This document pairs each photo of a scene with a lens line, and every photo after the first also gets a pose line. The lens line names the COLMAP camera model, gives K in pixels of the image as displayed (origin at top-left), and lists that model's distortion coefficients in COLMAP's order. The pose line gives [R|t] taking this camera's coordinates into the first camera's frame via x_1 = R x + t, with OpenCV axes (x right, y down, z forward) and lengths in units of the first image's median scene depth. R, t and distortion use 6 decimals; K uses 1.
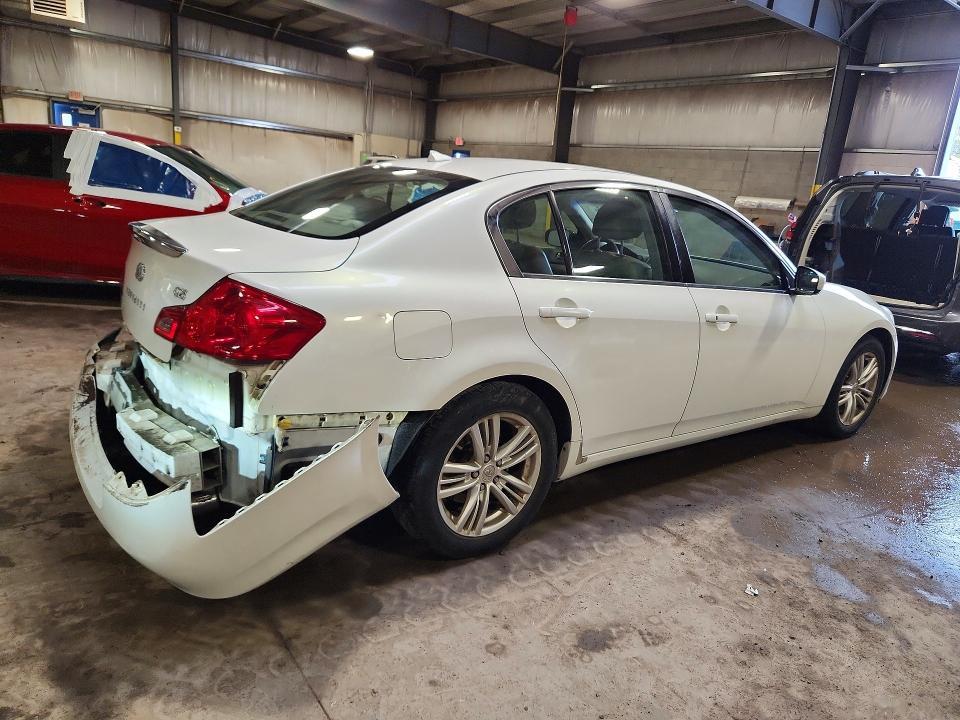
lens RADIAL K [[671.5, 0, 480.0], [0, 671.5, 360.0], [0, 0, 1]] dist [0.010300, 0.001612]
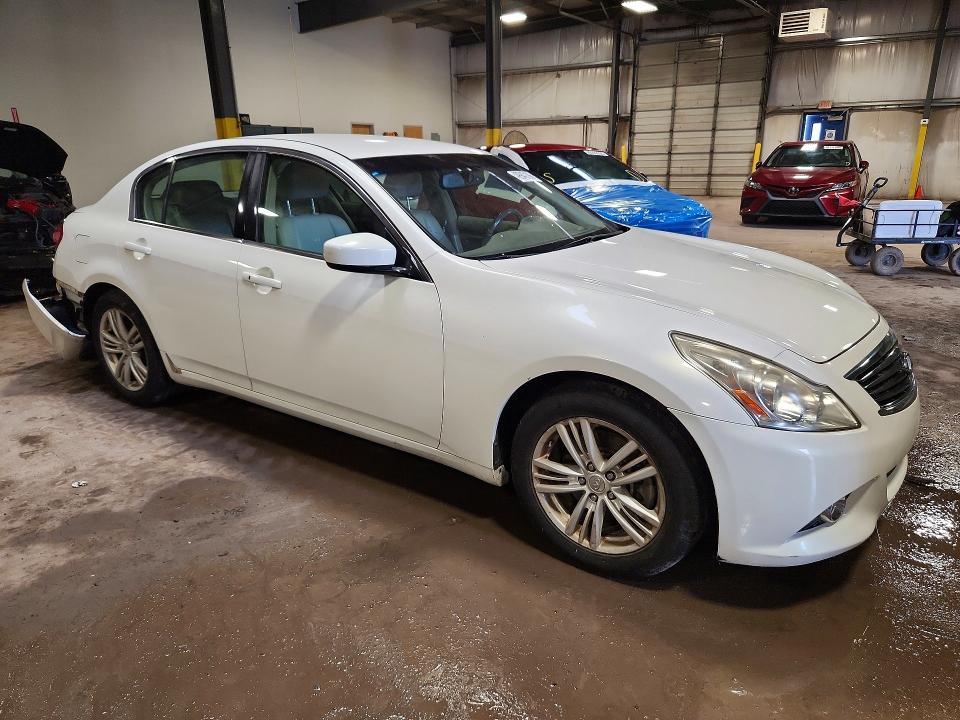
lens RADIAL K [[678.2, 0, 480.0], [0, 678.2, 360.0], [0, 0, 1]] dist [0.026232, -0.002302]
pose [[0.297136, 0.185345, -0.936674, 1.418564], [-0.207908, 0.970001, 0.125986, -0.143133], [0.931925, 0.157307, 0.326757, 1.018368]]
